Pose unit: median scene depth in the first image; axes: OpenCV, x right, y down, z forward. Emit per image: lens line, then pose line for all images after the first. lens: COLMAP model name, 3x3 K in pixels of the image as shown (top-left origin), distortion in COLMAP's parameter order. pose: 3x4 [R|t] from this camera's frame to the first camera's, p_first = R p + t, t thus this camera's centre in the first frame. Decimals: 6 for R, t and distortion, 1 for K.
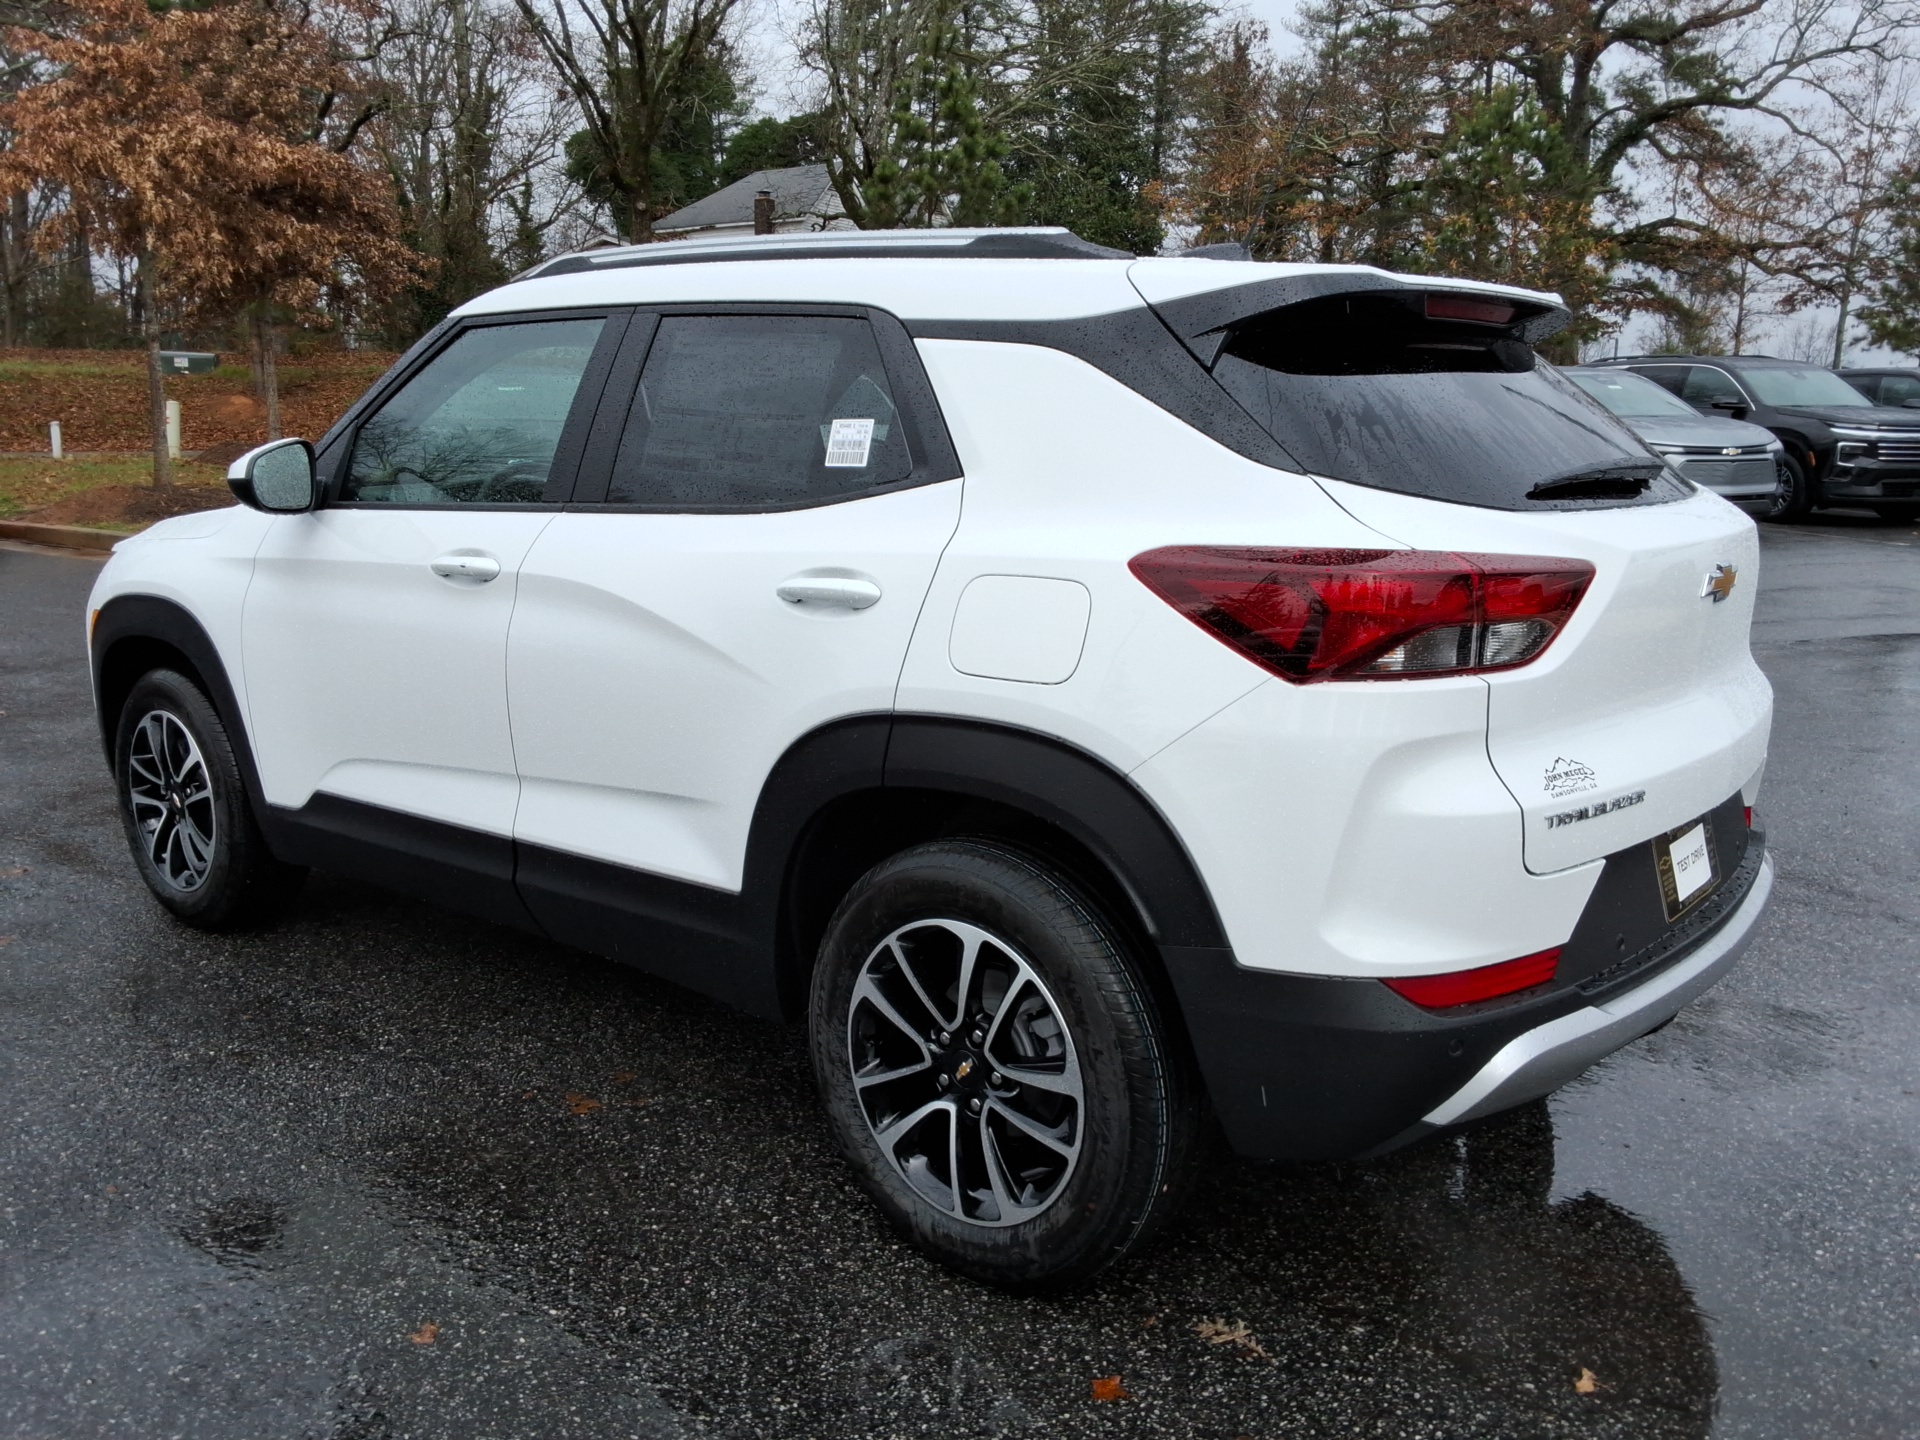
lens RADIAL K [[1557.1, 0, 992.9], [0, 1557.1, 713.6], [0, 0, 1]] dist [0.092820, -0.122259]
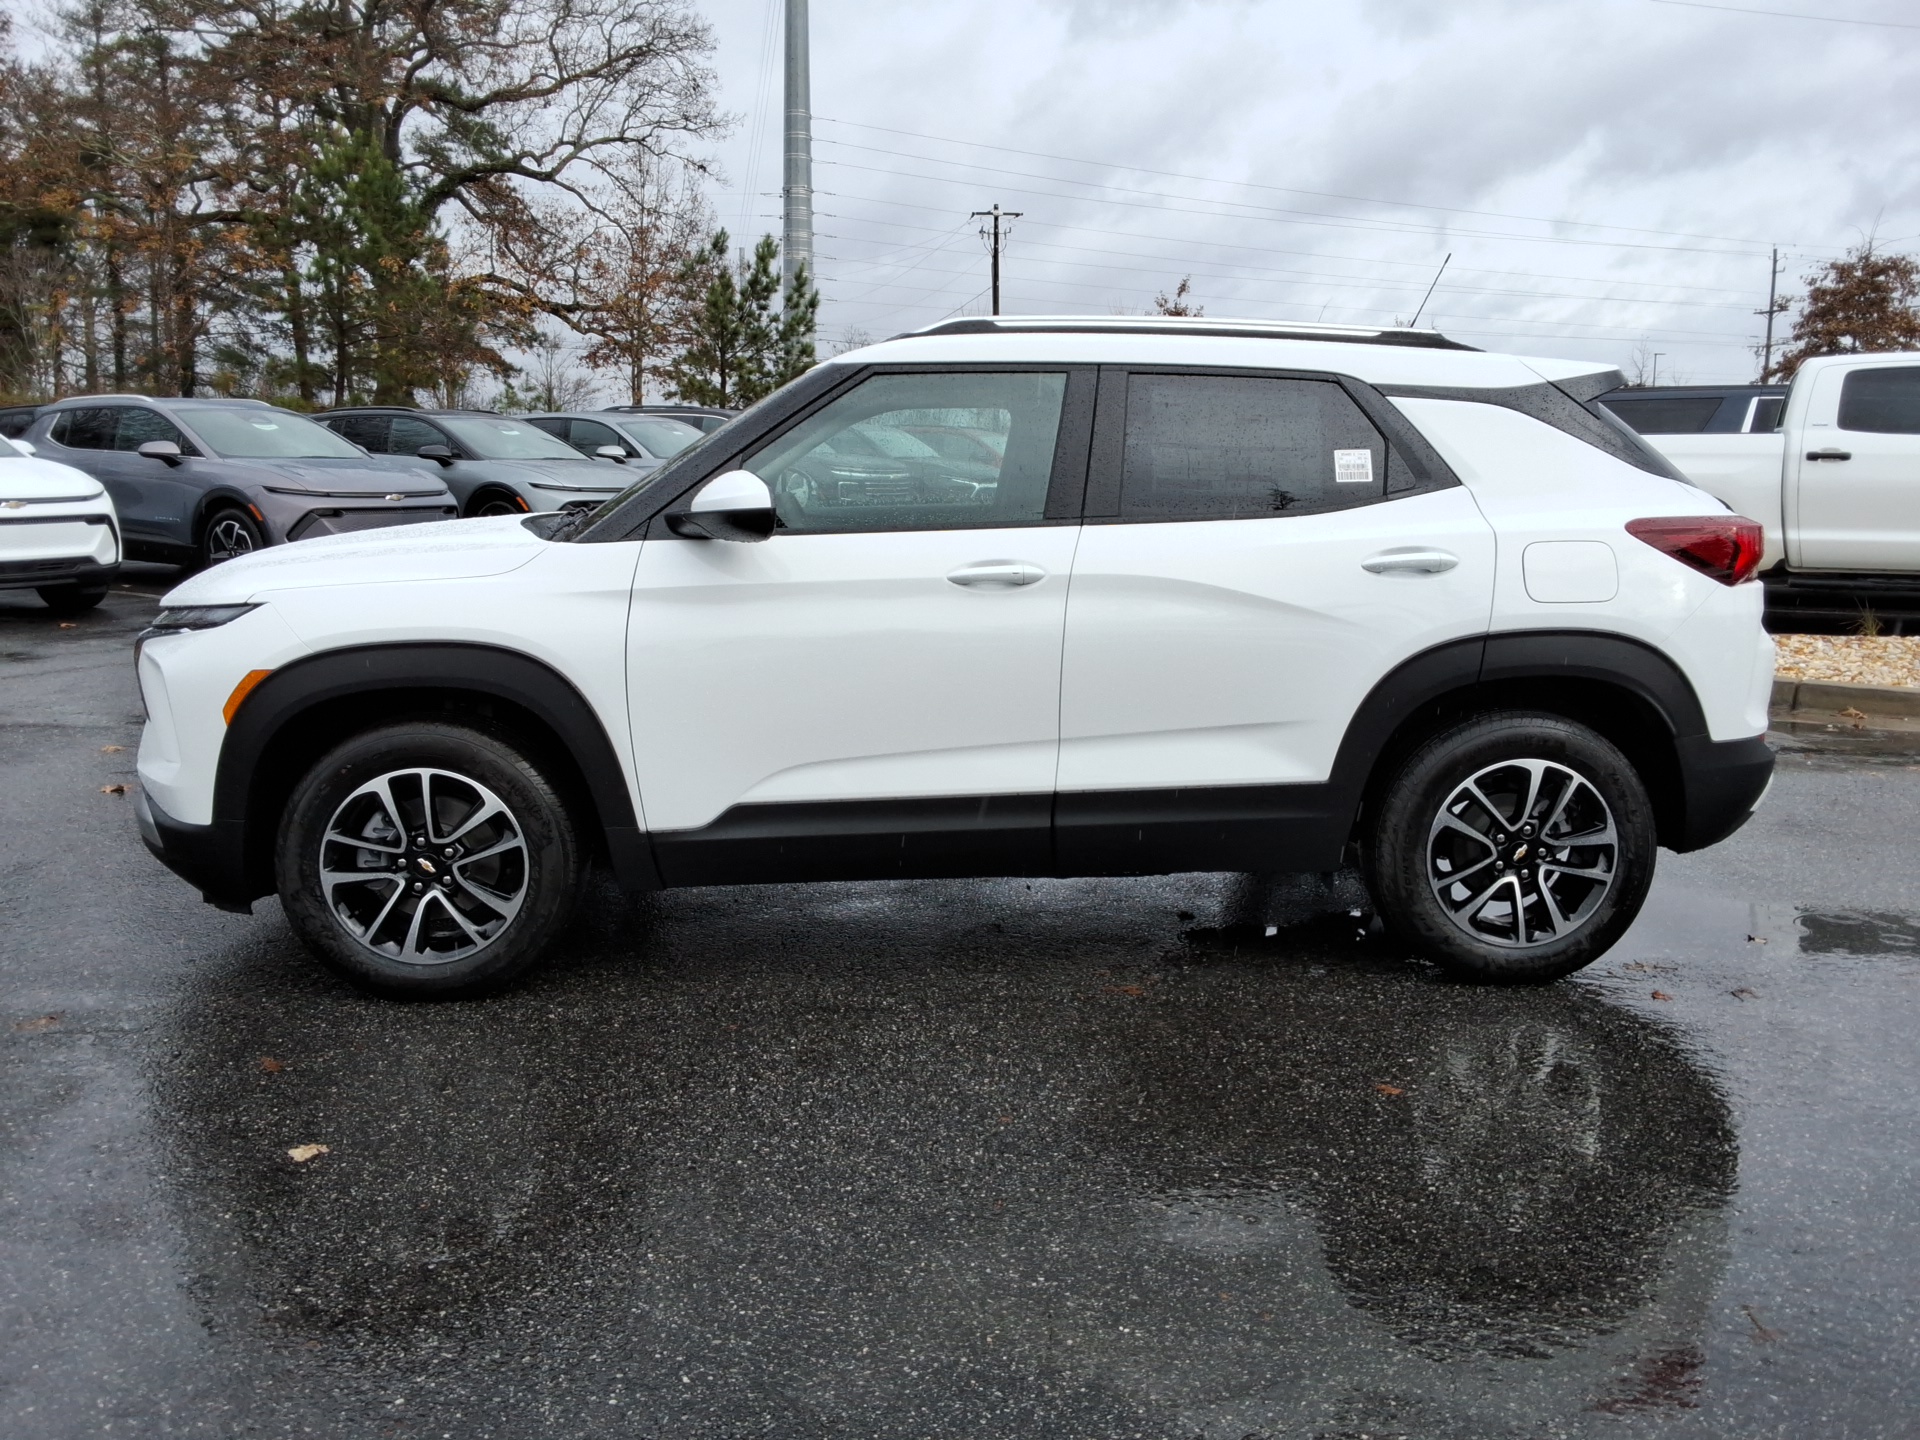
lens RADIAL K [[1557.1, 0, 973.2], [0, 1557.1, 712.2], [0, 0, 1]] dist [0.092820, -0.122259]
pose [[0.734389, -0.108222, 0.670045, -1.434809], [0.125995, 0.991785, 0.022093, -0.020896], [-0.666932, 0.068197, 0.741991, 0.161720]]
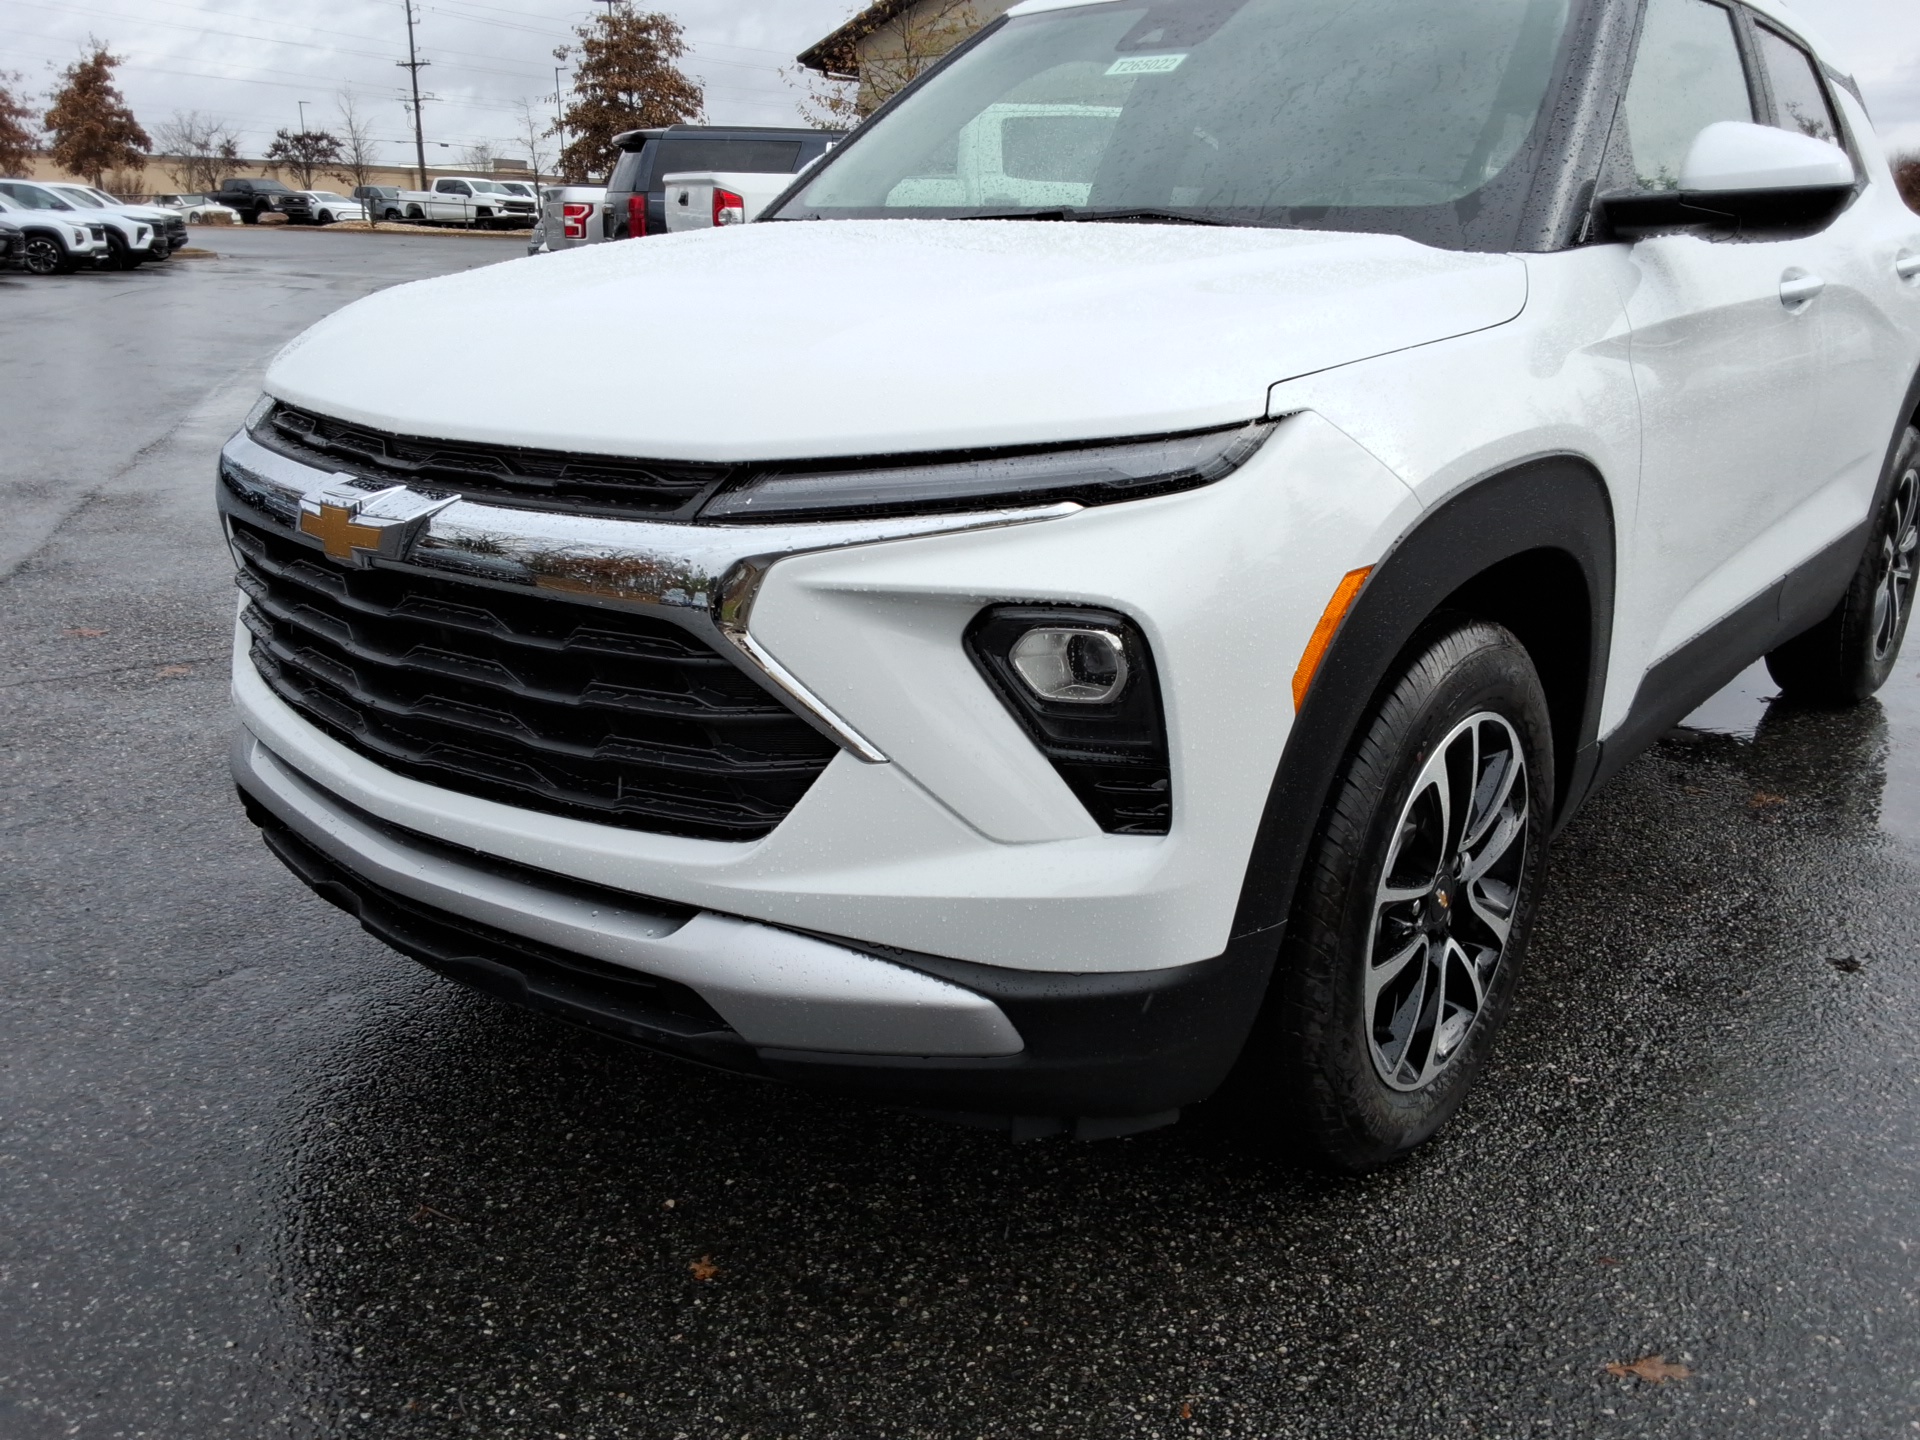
lens RADIAL K [[1557.1, 0, 964.2], [0, 1557.1, 708.1], [0, 0, 1]] dist [0.092820, -0.122259]
pose [[0.008195, -0.294977, 0.955469, -1.545892], [0.182868, 0.939830, 0.288580, -0.262255], [-0.983103, 0.172360, 0.061644, 1.781643]]
